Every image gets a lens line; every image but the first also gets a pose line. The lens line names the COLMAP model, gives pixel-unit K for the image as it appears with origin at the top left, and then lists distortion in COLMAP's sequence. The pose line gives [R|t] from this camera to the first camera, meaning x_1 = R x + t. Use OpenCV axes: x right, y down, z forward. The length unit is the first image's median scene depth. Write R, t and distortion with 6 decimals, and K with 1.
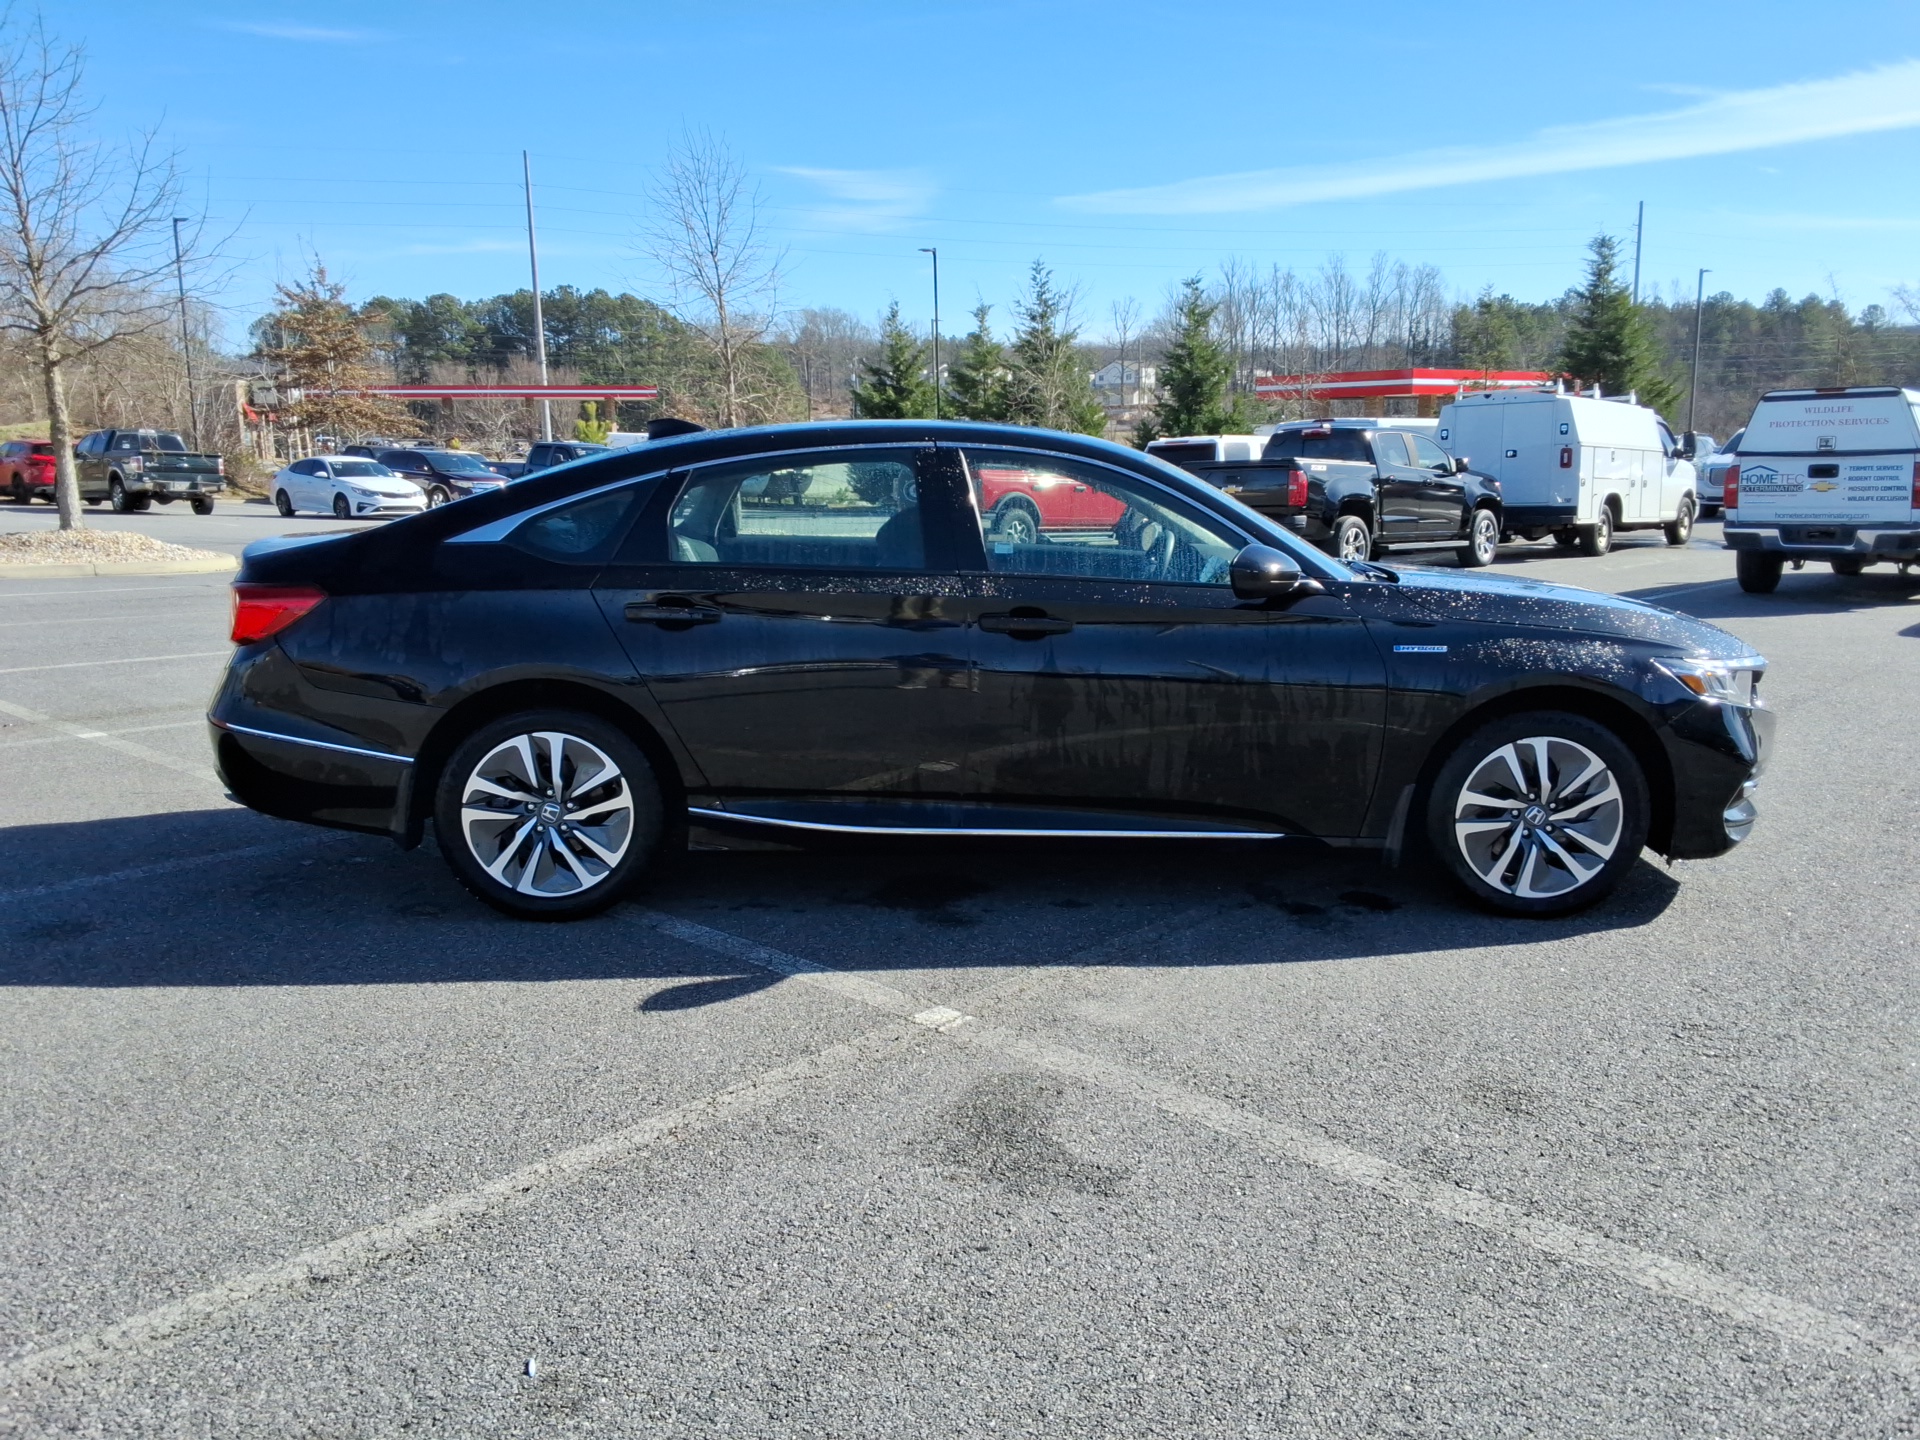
lens RADIAL K [[1544.3, 0, 979.5], [0, 1544.3, 706.5], [0, 0, 1]] dist [0.118132, -0.181501]
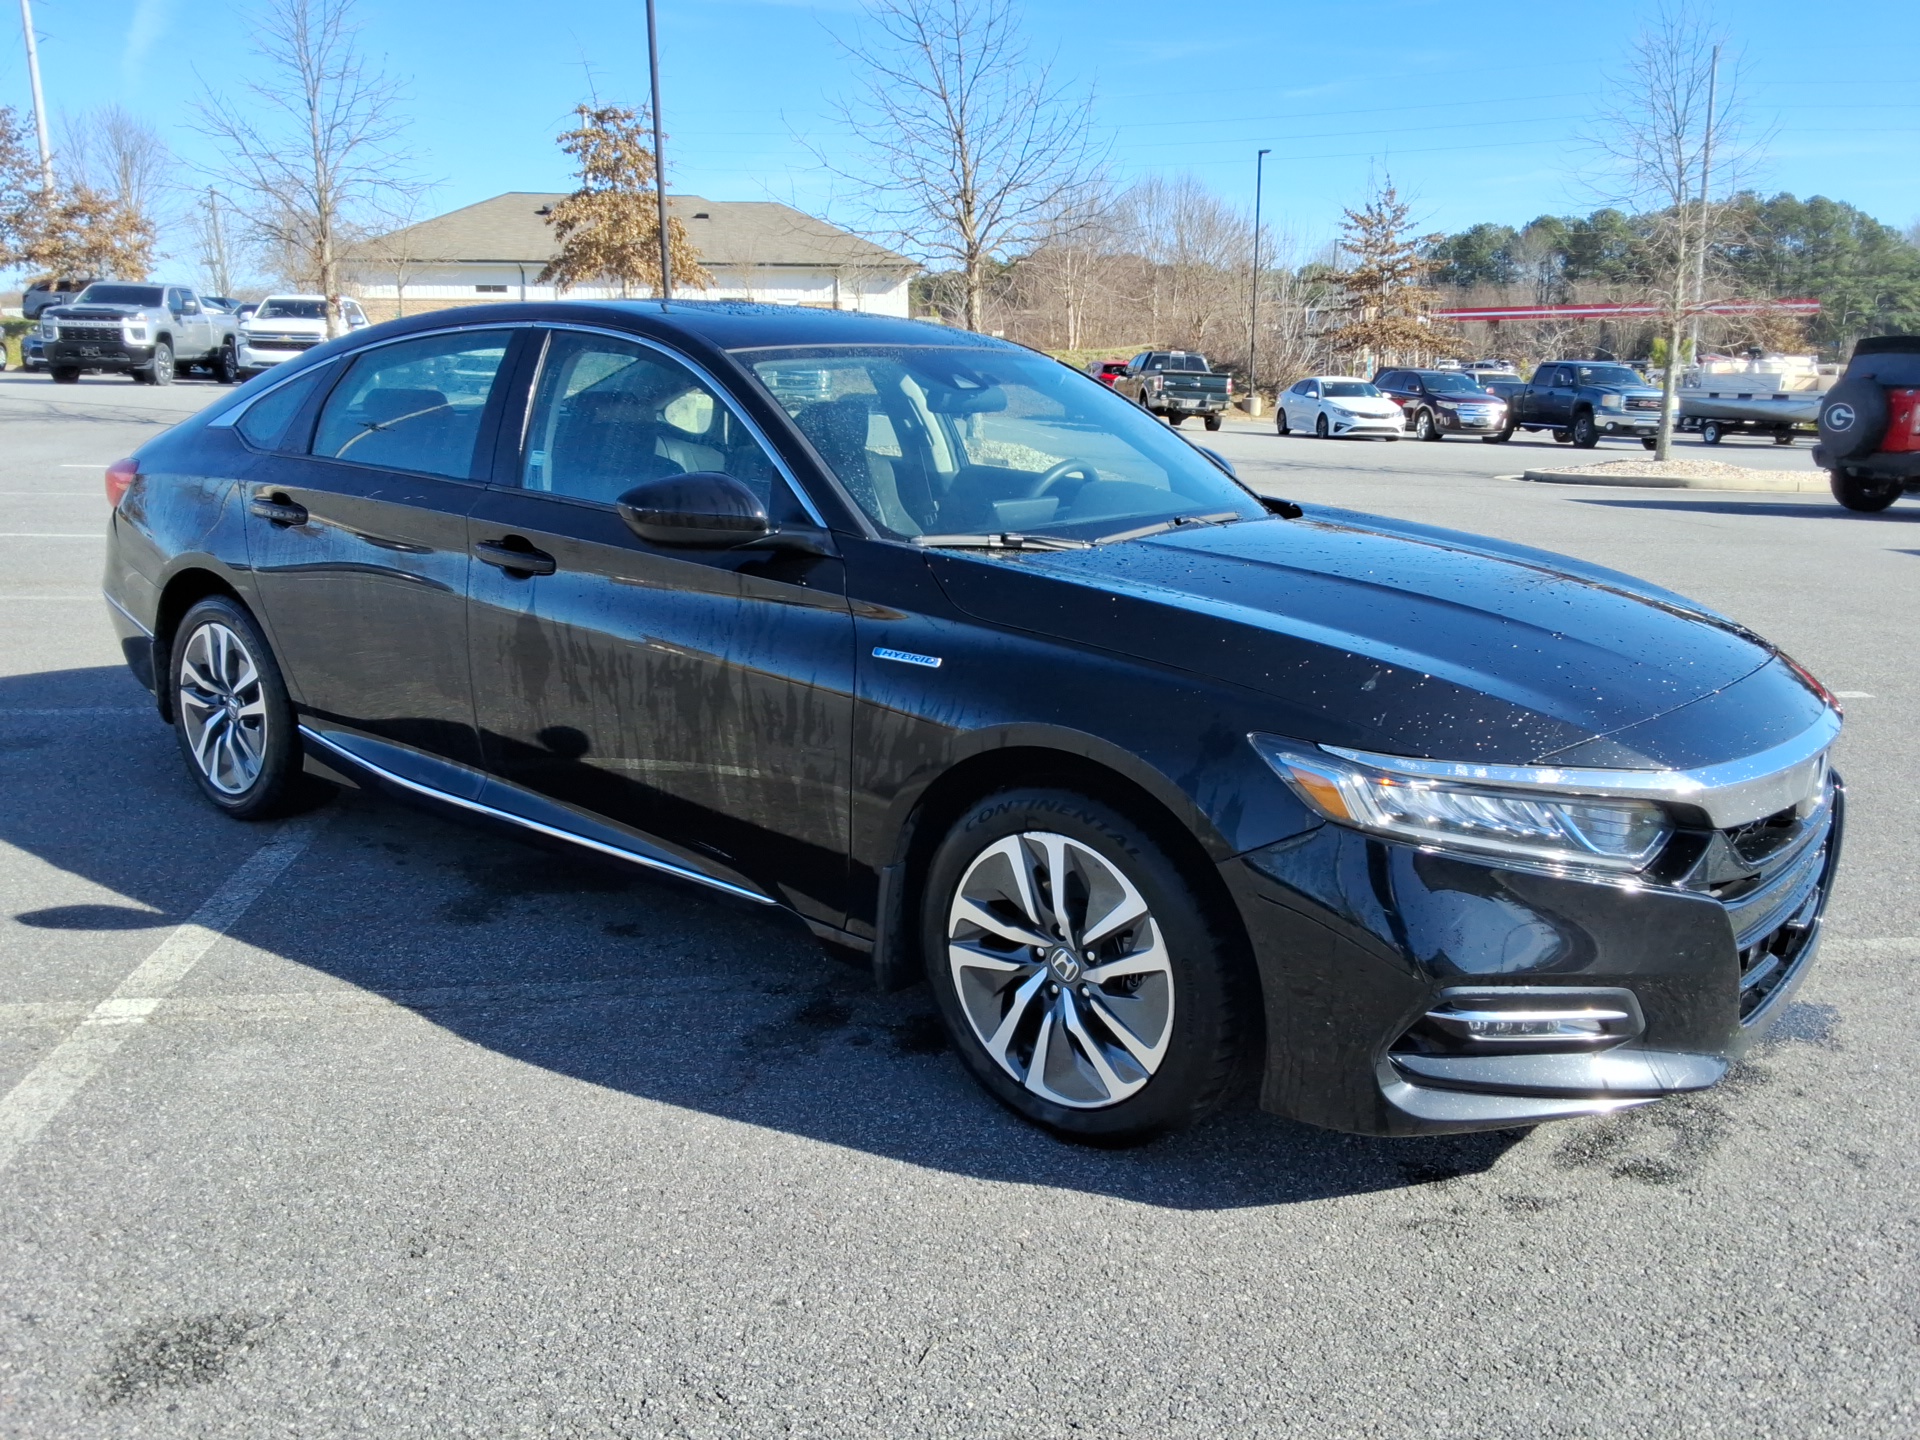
lens RADIAL K [[1544.3, 0, 979.5], [0, 1544.3, 706.5], [0, 0, 1]] dist [0.118132, -0.181501]
pose [[0.758100, 0.147834, -0.635162, 0.098159], [-0.118057, 0.988985, 0.089279, -0.010598], [0.641364, 0.007303, 0.767202, 0.076195]]
